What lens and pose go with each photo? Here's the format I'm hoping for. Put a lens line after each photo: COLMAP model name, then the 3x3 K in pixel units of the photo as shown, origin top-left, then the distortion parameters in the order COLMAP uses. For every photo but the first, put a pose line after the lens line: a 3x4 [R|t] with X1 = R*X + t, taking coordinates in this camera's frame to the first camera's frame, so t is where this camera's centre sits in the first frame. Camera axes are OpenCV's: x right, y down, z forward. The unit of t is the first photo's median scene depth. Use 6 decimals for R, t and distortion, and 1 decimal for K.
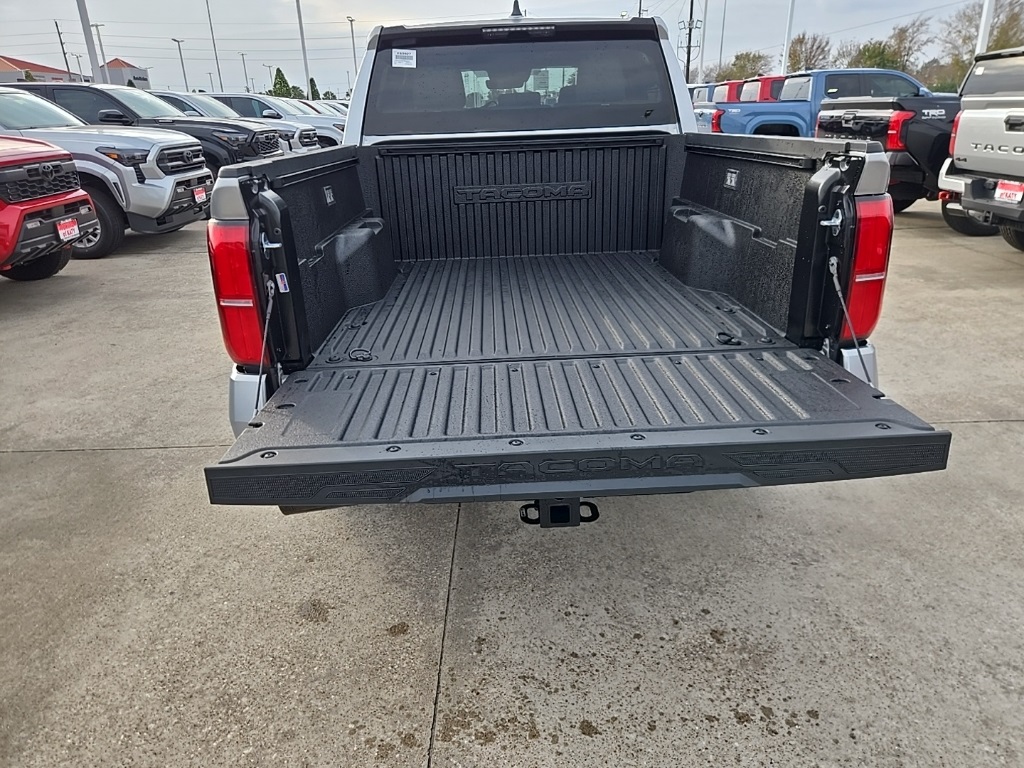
lens RADIAL K [[690.9, 0, 512.0], [0, 690.9, 384.0], [0, 0, 1]] dist [0.068820, -0.056997]
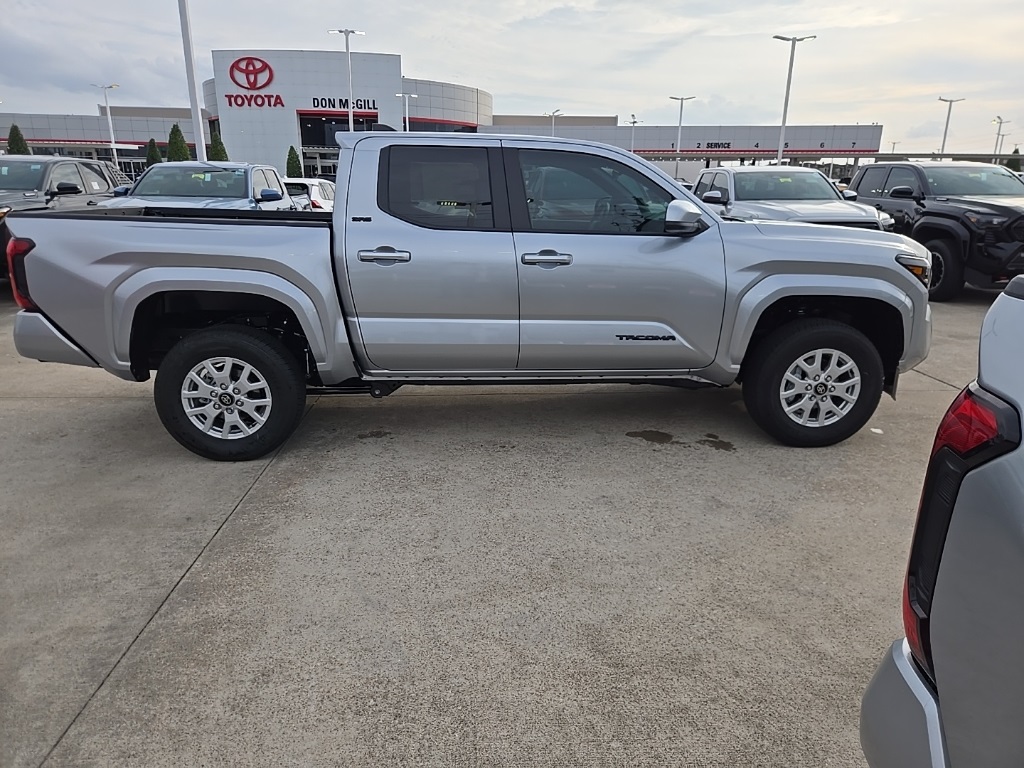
lens RADIAL K [[683.1, 0, 512.0], [0, 683.1, 384.0], [0, 0, 1]] dist [0.069442, -0.043493]
pose [[0.036759, 0.302998, -0.952282, 1.531864], [-0.378780, 0.886045, 0.267301, -0.569890], [0.924756, 0.350880, 0.147339, 1.256444]]
